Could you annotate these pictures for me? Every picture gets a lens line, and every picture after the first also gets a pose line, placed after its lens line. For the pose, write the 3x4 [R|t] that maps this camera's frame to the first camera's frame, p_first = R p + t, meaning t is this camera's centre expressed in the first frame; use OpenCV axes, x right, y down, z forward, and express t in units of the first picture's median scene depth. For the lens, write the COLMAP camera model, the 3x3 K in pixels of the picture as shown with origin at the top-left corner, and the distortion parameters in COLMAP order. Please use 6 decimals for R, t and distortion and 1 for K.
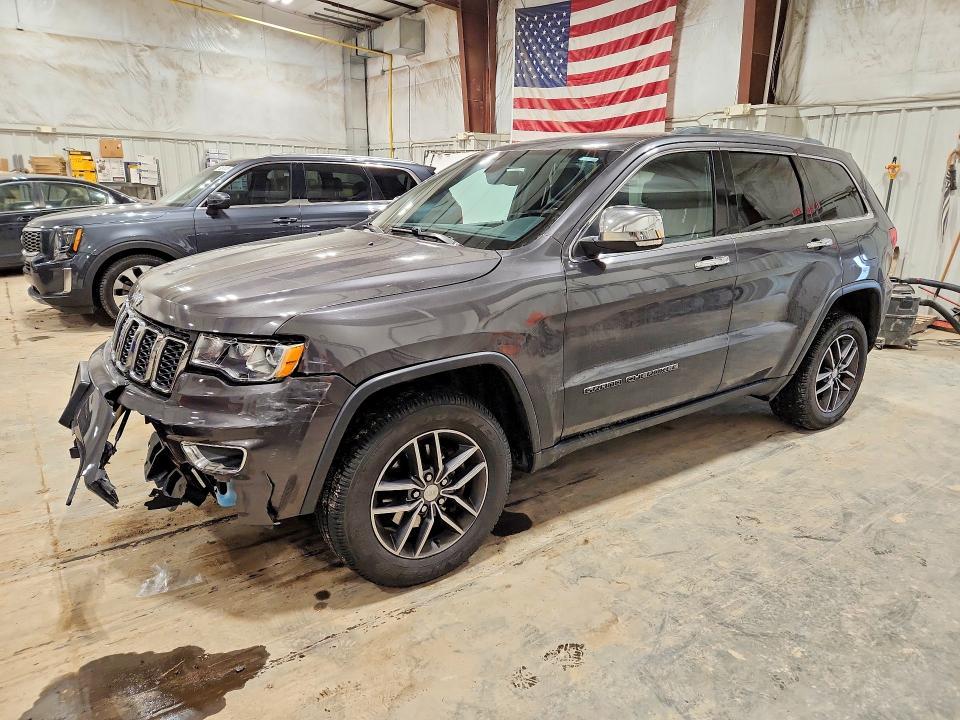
lens RADIAL K [[644.3, 0, 480.0], [0, 644.3, 360.0], [0, 0, 1]] dist [0.026320, -0.001447]
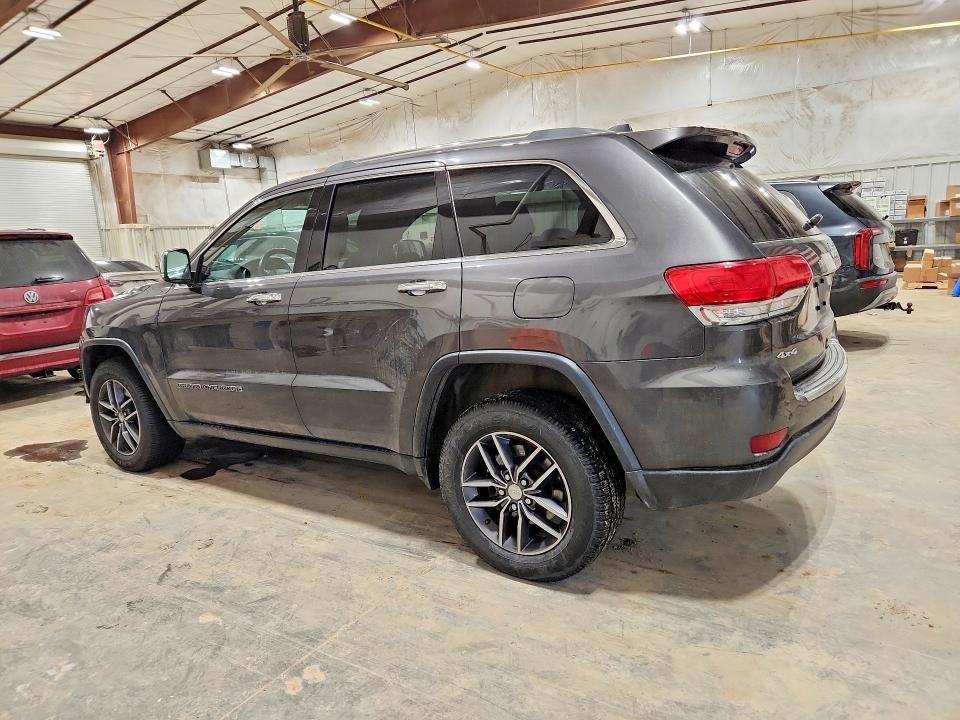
lens RADIAL K [[644.3, 0, 480.0], [0, 644.3, 360.0], [0, 0, 1]] dist [0.026320, -0.001447]
pose [[0.355493, 0.135891, -0.924748, 0.303621], [-0.184799, 0.980063, 0.072978, -0.040344], [0.916228, 0.144949, 0.373518, 0.198515]]
